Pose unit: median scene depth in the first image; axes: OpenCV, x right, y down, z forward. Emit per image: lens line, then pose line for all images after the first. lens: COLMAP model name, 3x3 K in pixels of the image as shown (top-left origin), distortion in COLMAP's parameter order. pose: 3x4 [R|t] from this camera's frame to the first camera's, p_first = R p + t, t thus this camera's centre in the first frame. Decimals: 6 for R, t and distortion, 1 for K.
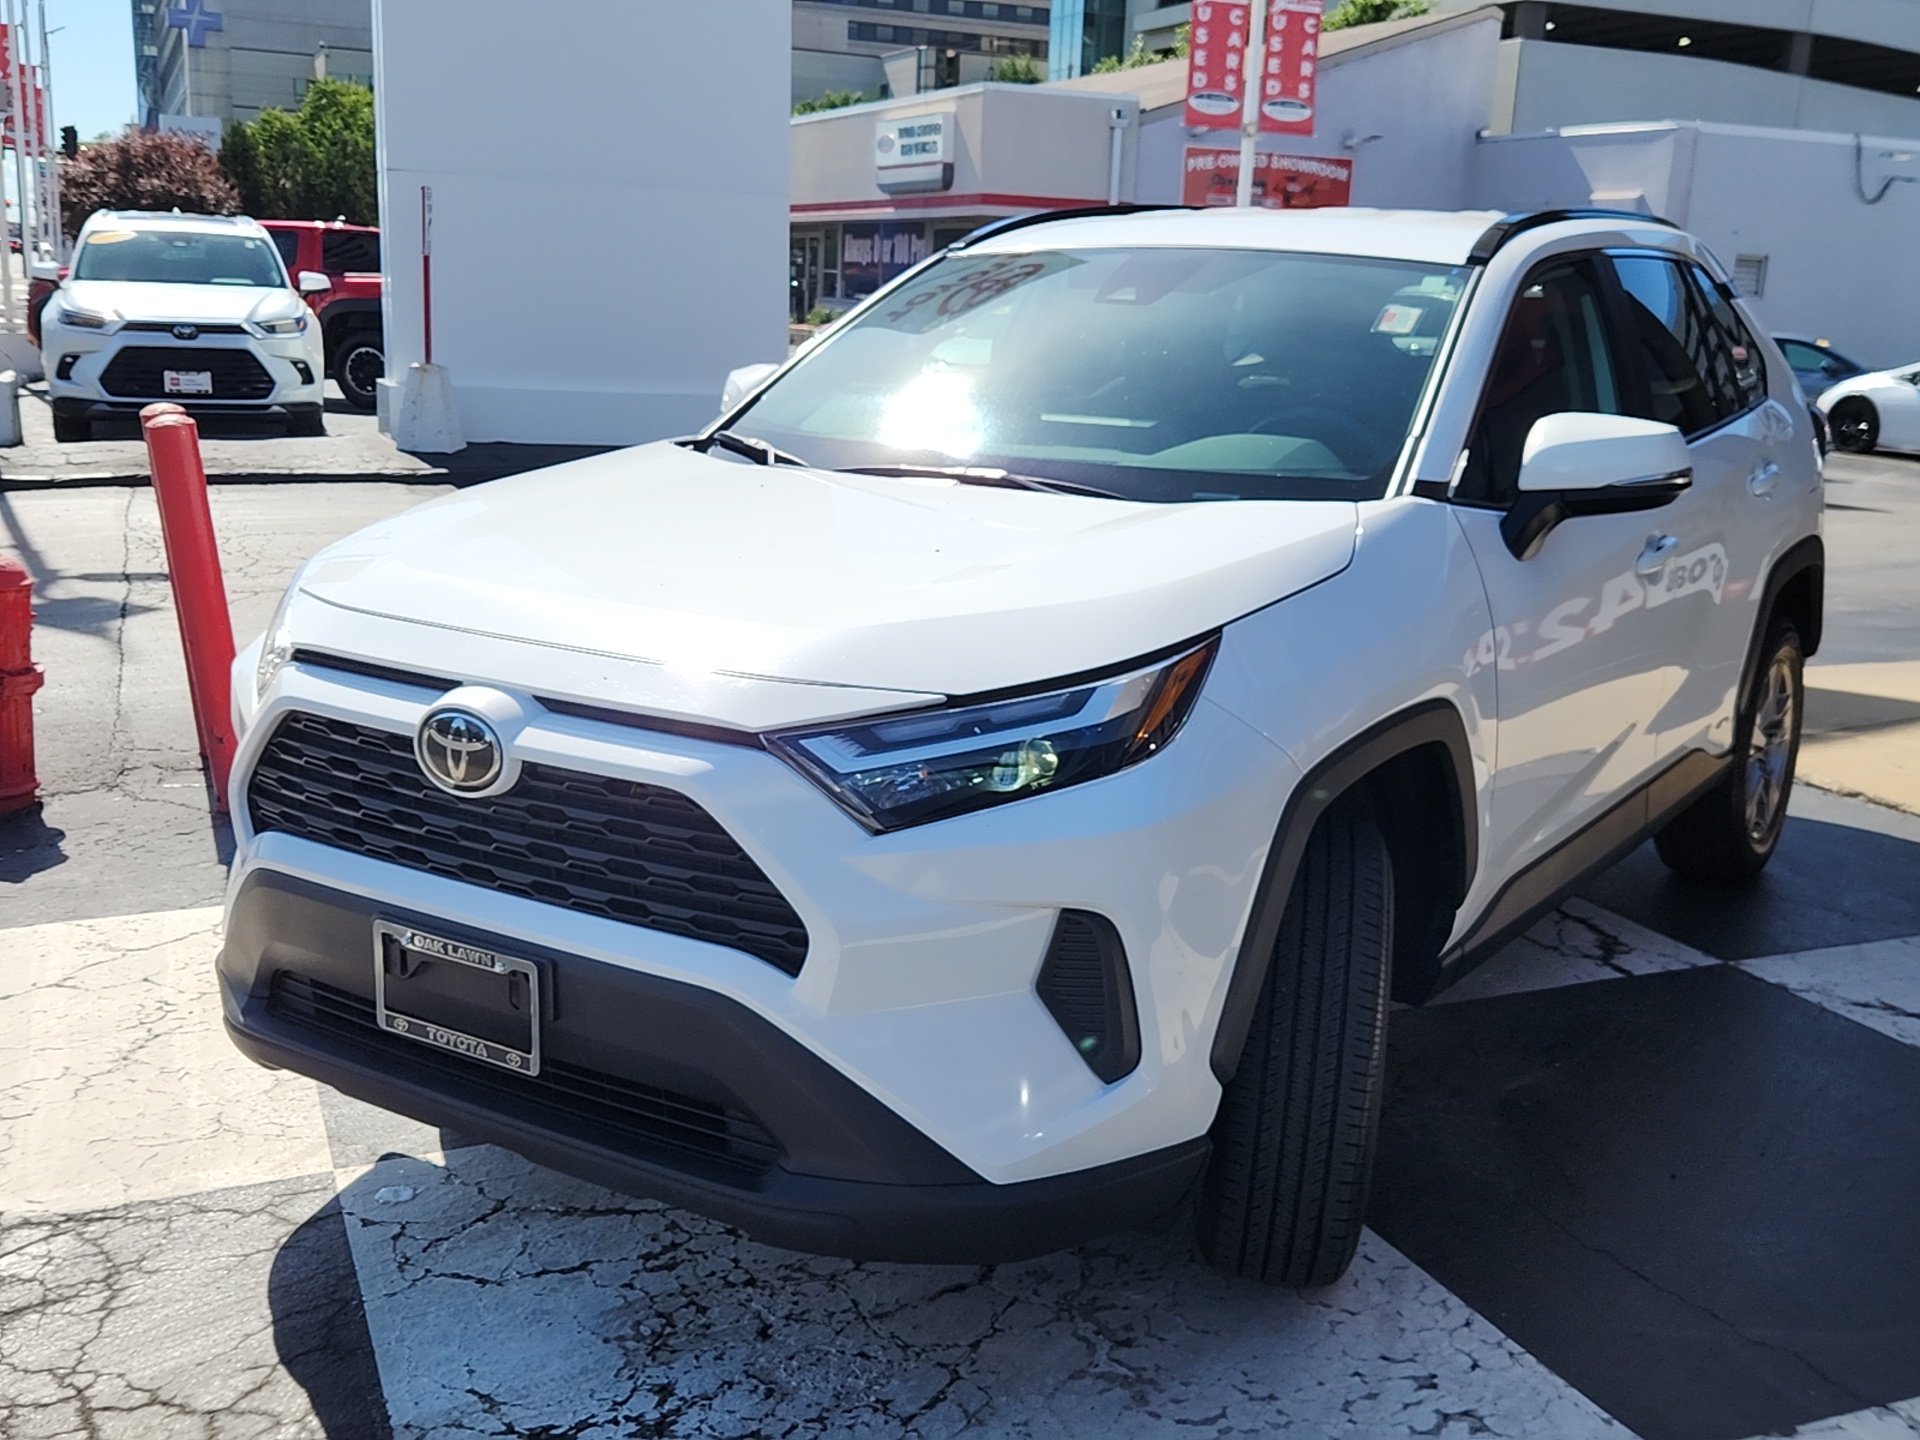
lens RADIAL K [[2012.6, 0, 960.0], [0, 2012.6, 720.0], [0, 0, 1]] dist [0.105951, -0.165137]
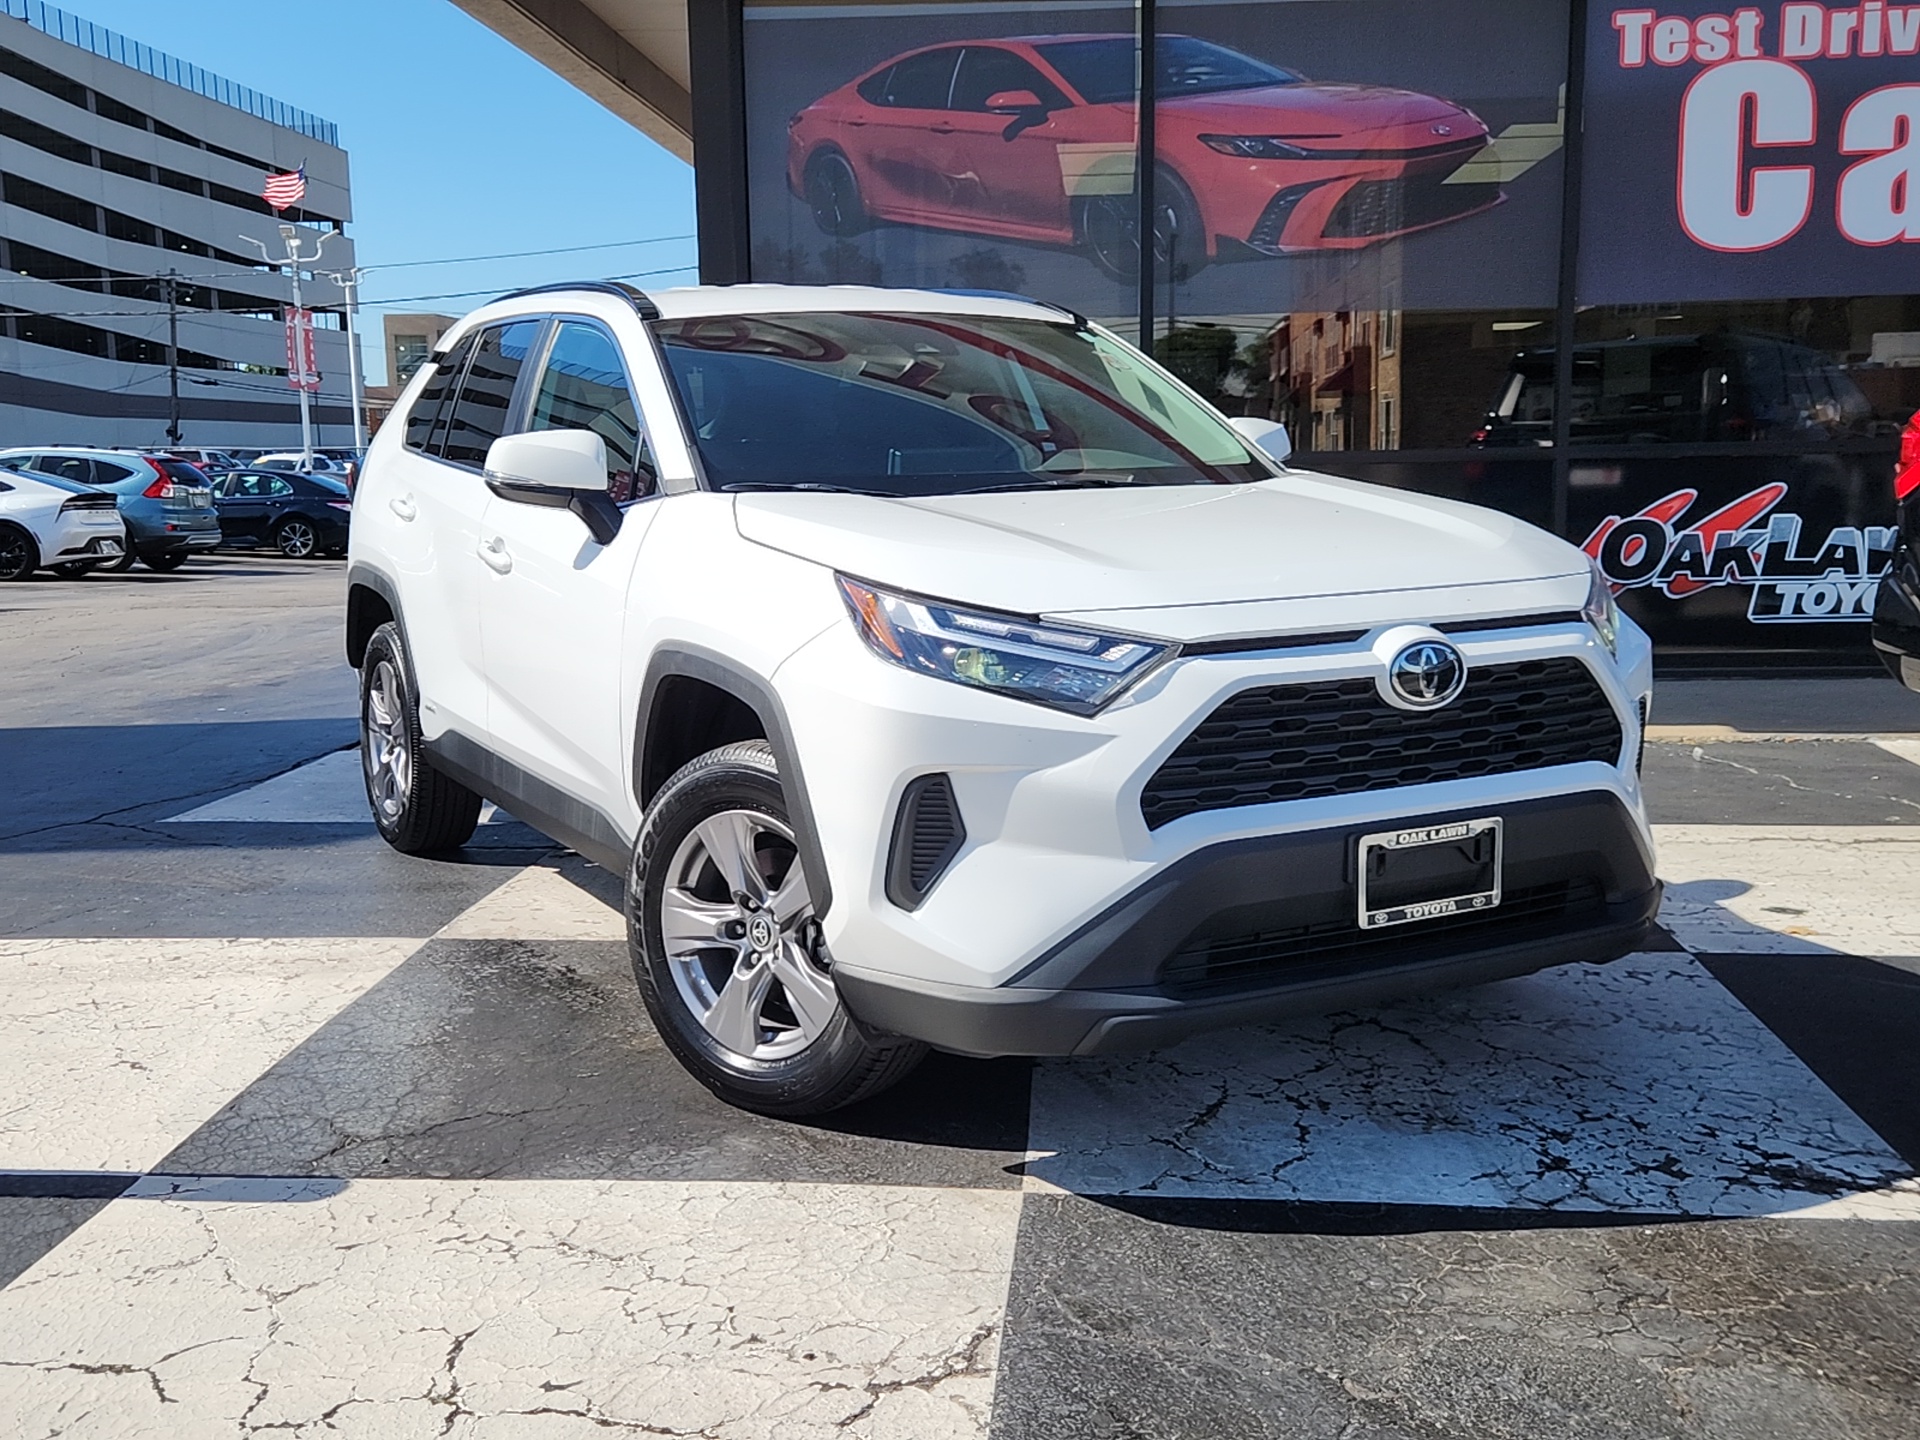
lens RADIAL K [[2012.6, 0, 960.0], [0, 2012.6, 720.0], [0, 0, 1]] dist [0.105951, -0.165137]
pose [[0.458969, -0.165452, 0.872910, -1.219118], [0.218390, 0.973372, 0.069666, -0.089135], [-0.861193, 0.158660, 0.482881, 0.524810]]
